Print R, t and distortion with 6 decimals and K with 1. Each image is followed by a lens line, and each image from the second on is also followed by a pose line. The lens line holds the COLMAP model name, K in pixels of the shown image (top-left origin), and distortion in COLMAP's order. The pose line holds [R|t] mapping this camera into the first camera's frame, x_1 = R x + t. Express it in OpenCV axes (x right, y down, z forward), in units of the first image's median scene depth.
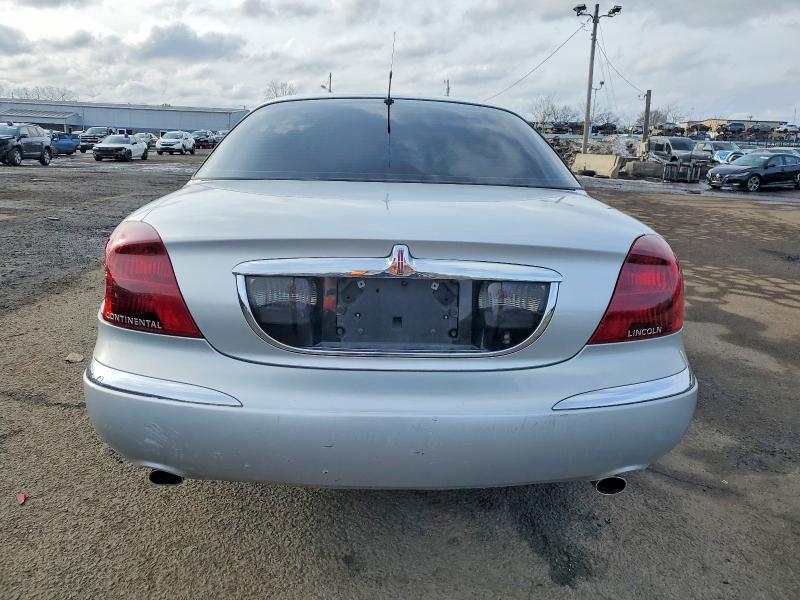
lens RADIAL K [[649.6, 0, 417.0], [0, 649.6, 298.2], [0, 0, 1]] dist [0.004485, 0.009443]
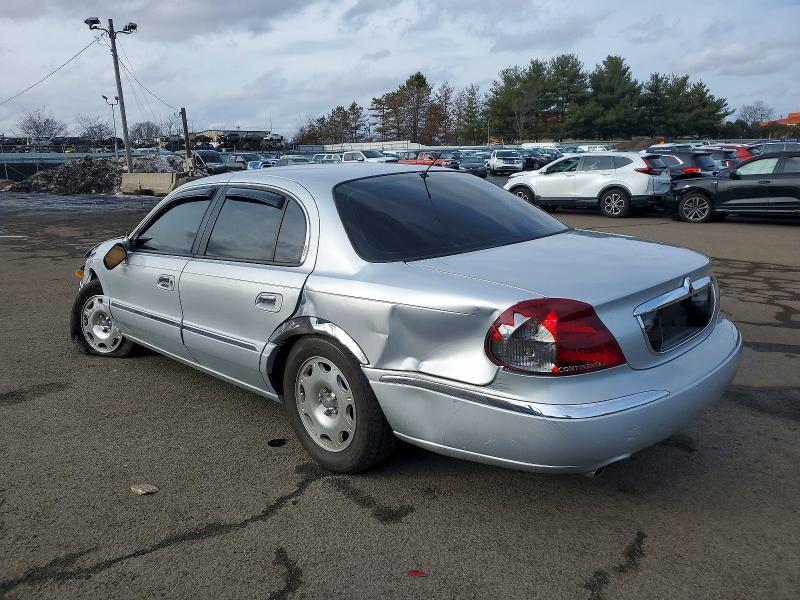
lens RADIAL K [[649.6, 0, 417.0], [0, 649.6, 298.2], [0, 0, 1]] dist [0.004485, 0.009443]
pose [[0.701892, -0.201644, 0.683145, -0.193205], [0.205660, 0.975616, 0.076669, -0.034757], [-0.681947, 0.086682, 0.726247, 0.026178]]
